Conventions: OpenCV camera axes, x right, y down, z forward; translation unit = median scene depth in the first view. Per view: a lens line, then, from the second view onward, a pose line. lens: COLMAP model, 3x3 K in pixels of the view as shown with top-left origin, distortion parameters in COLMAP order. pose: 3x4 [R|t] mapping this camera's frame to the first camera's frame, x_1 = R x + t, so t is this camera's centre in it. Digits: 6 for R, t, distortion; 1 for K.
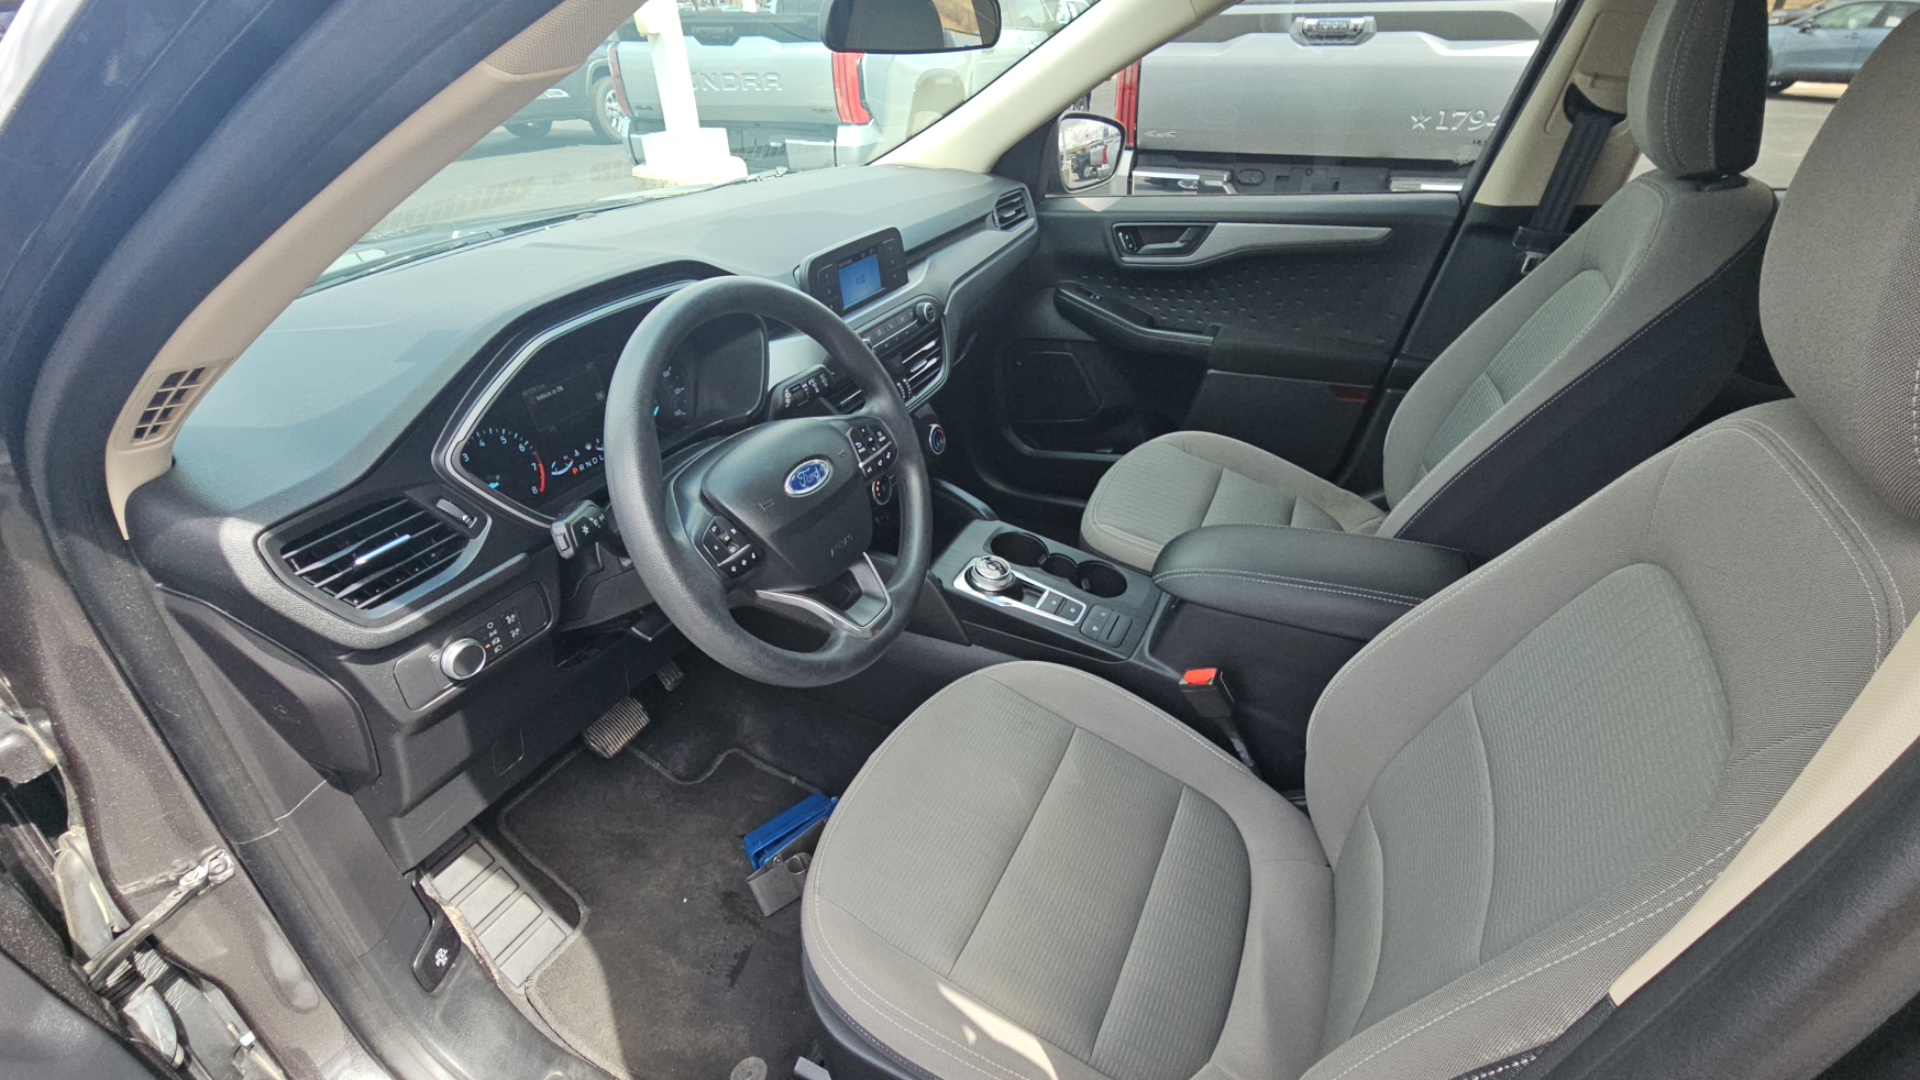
lens RADIAL K [[857.8, 0, 984.8], [0, 857.8, 544.4], [0, 0, 1]] dist [0.007300, -0.006115]
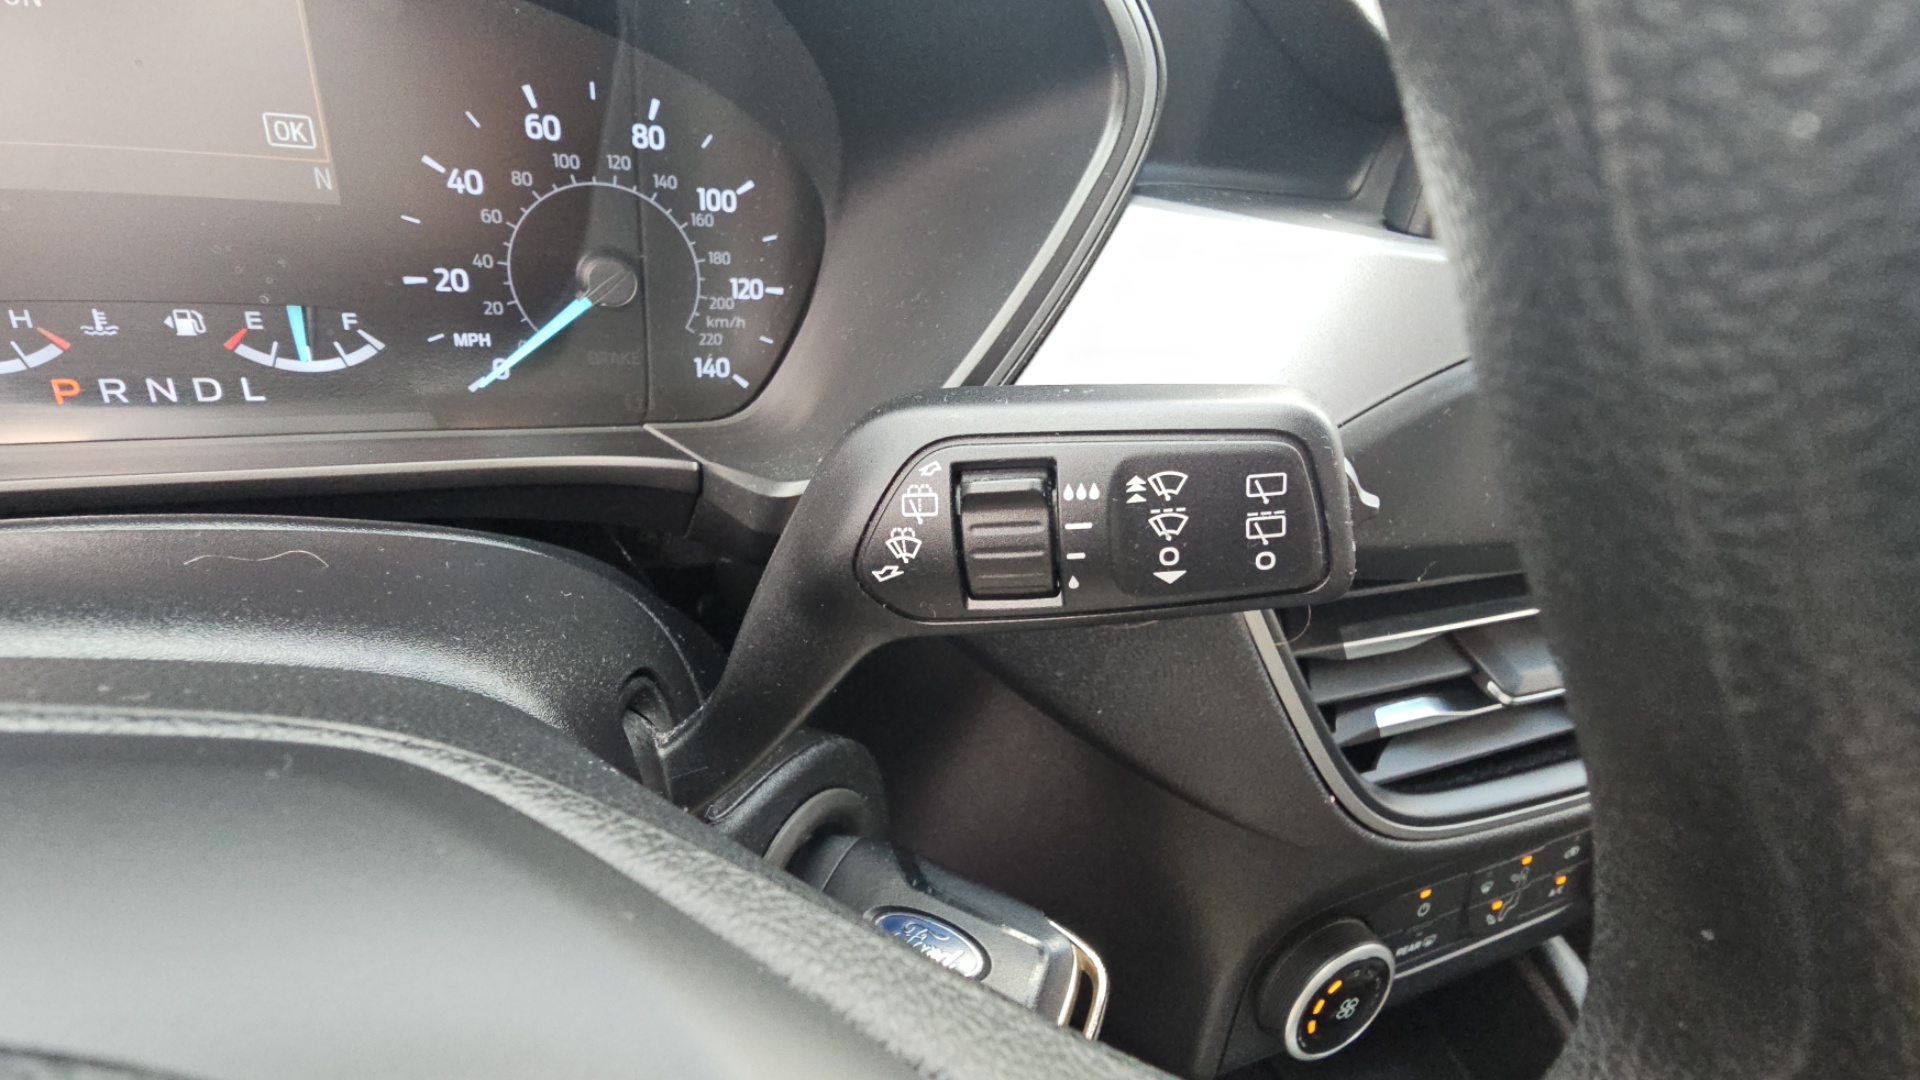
lens RADIAL K [[857.8, 0, 975.9], [0, 857.8, 543.2], [0, 0, 1]] dist [0.007300, -0.006115]
pose [[0.717130, 0.461222, -0.522493, -0.111221], [-0.487767, 0.867633, 0.096420, -0.130286], [0.497803, 0.185709, 0.847174, 0.637299]]
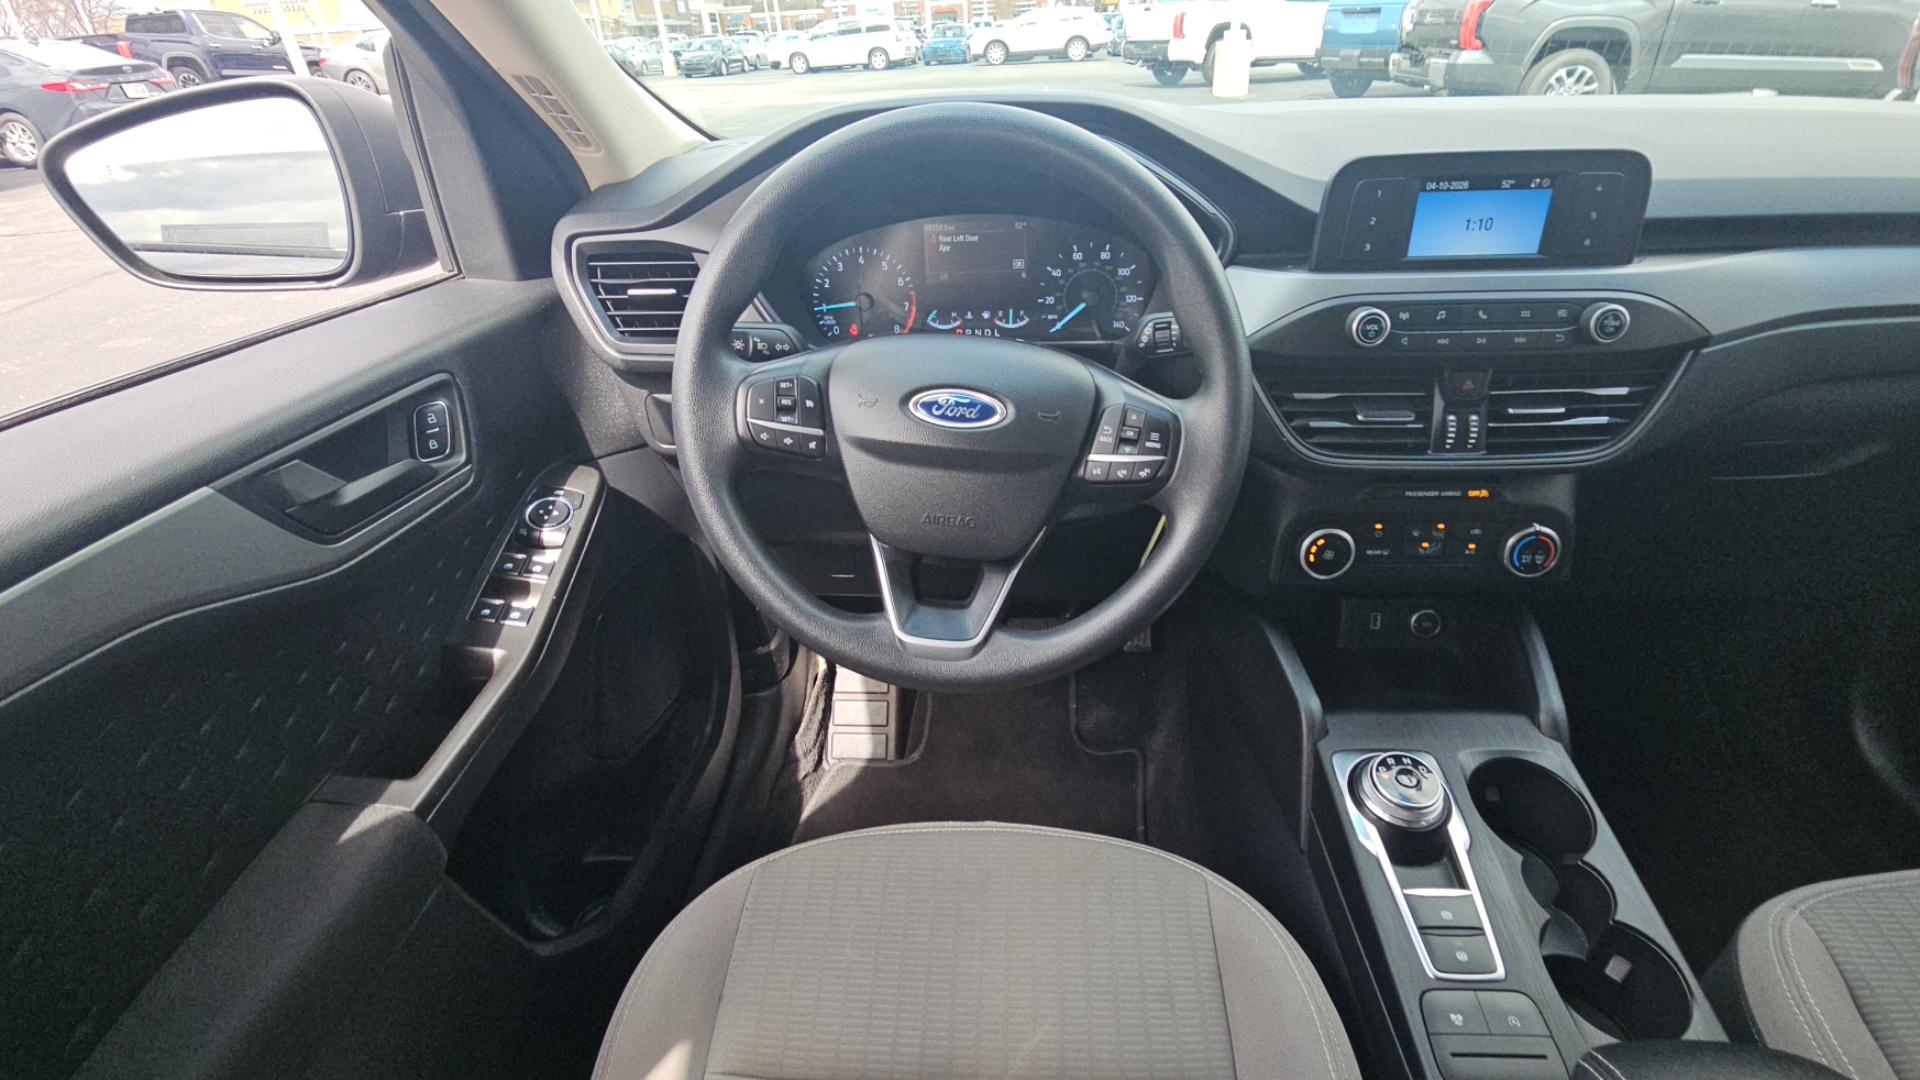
lens RADIAL K [[857.8, 0, 982.8], [0, 857.8, 542.4], [0, 0, 1]] dist [0.007300, -0.006115]
pose [[0.368692, 0.484687, -0.793186, 0.244506], [-0.465763, 0.834781, 0.293607, -0.121809], [0.804445, 0.261186, 0.533526, 0.405615]]
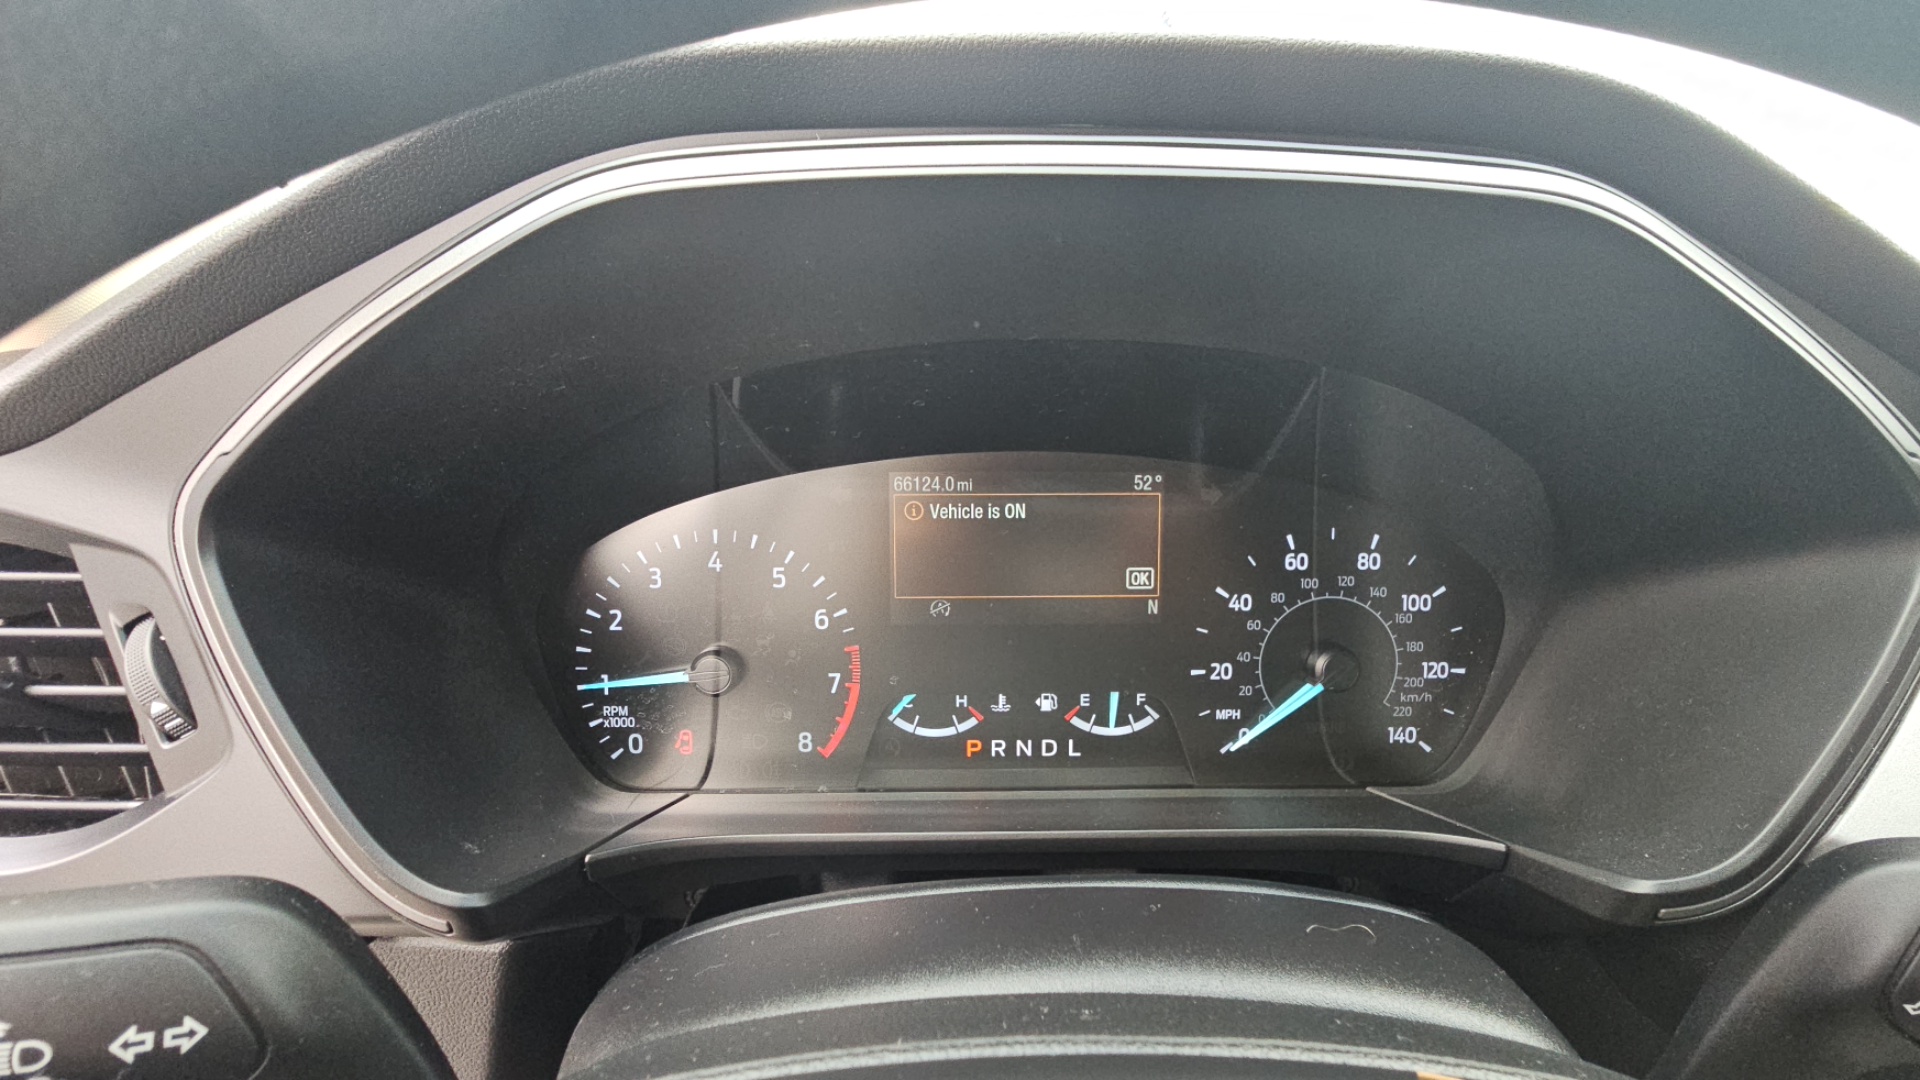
lens RADIAL K [[857.8, 0, 985.5], [0, 857.8, 544.5], [0, 0, 1]] dist [0.007300, -0.006115]
pose [[0.429070, 0.243370, -0.869868, -0.135276], [-0.481877, 0.876207, 0.007453, -0.109759], [0.763999, 0.415971, 0.493228, 0.547374]]
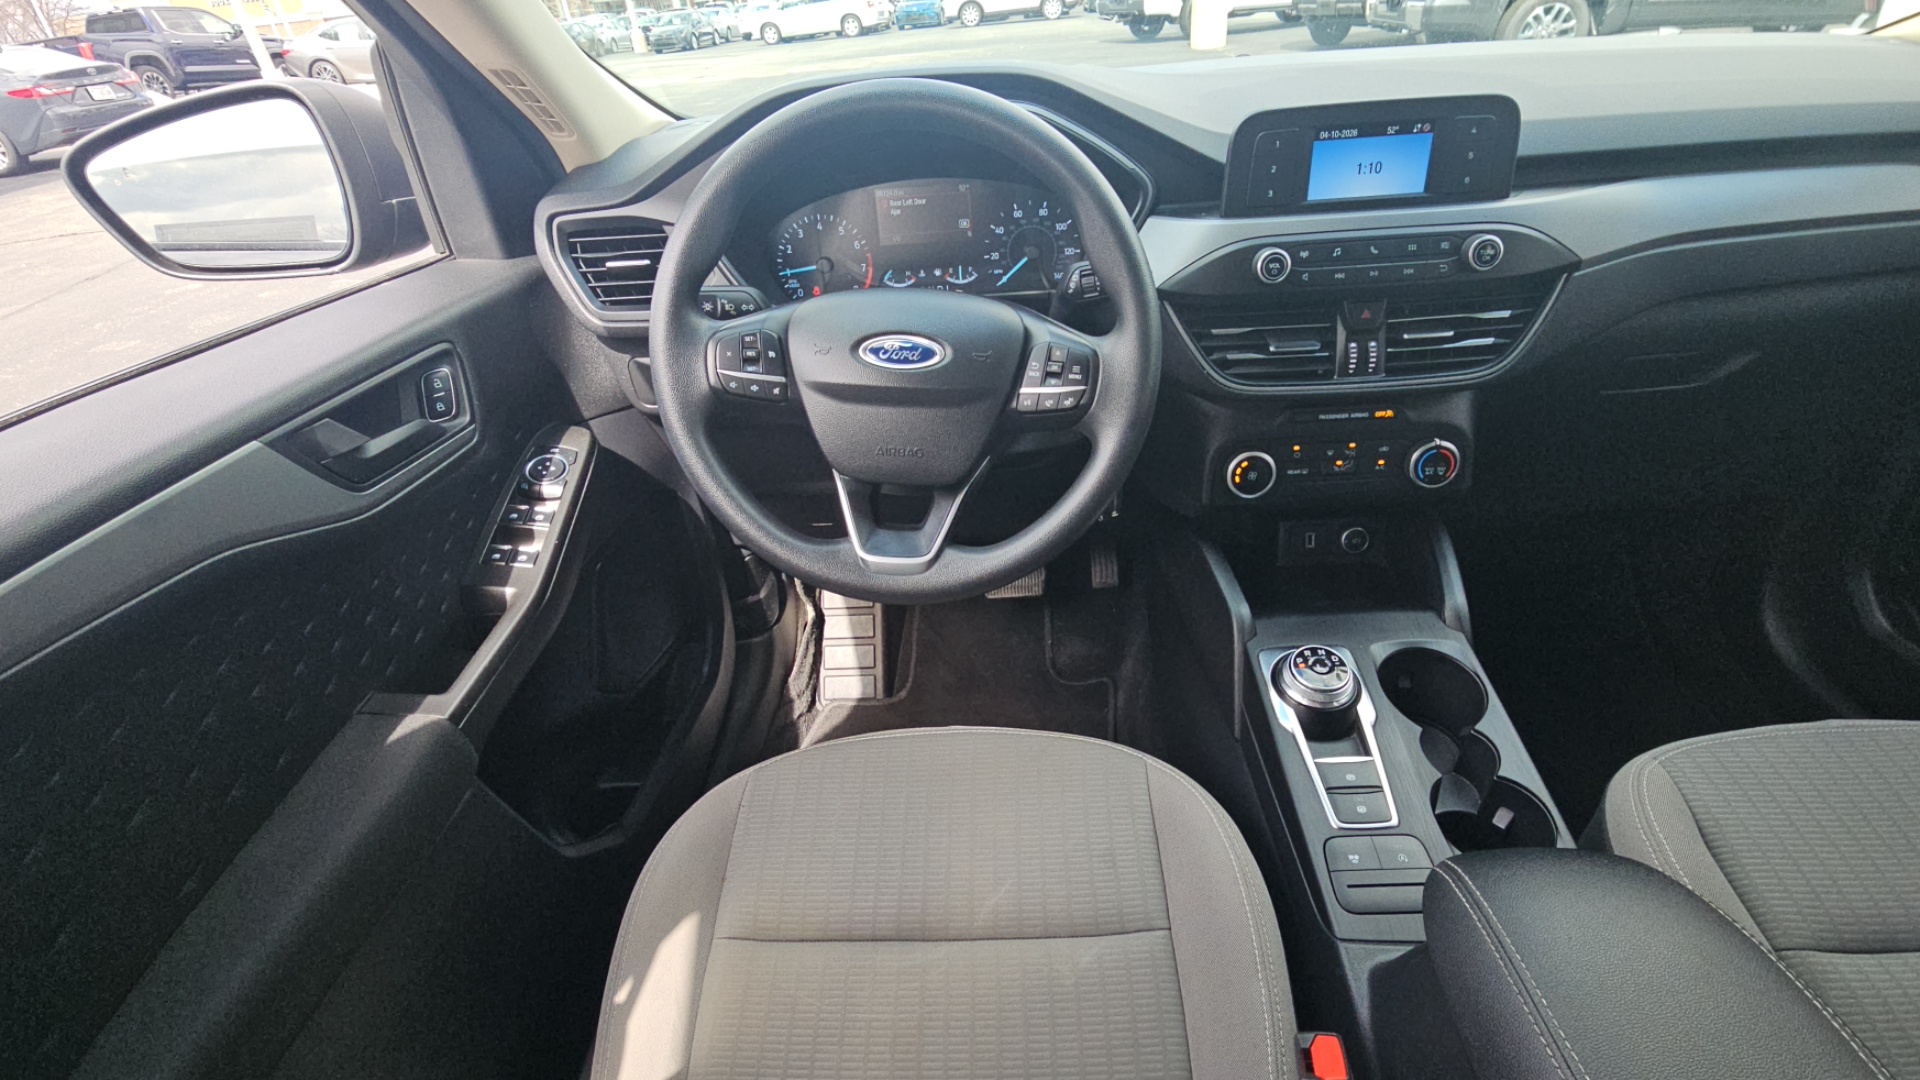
lens RADIAL K [[857.8, 0, 983.0], [0, 857.8, 543.4], [0, 0, 1]] dist [0.007300, -0.006115]
pose [[0.392260, 0.494814, -0.775430, 0.314814], [-0.429076, 0.844088, 0.321573, -0.130350], [0.813650, 0.206578, 0.543415, 0.402247]]
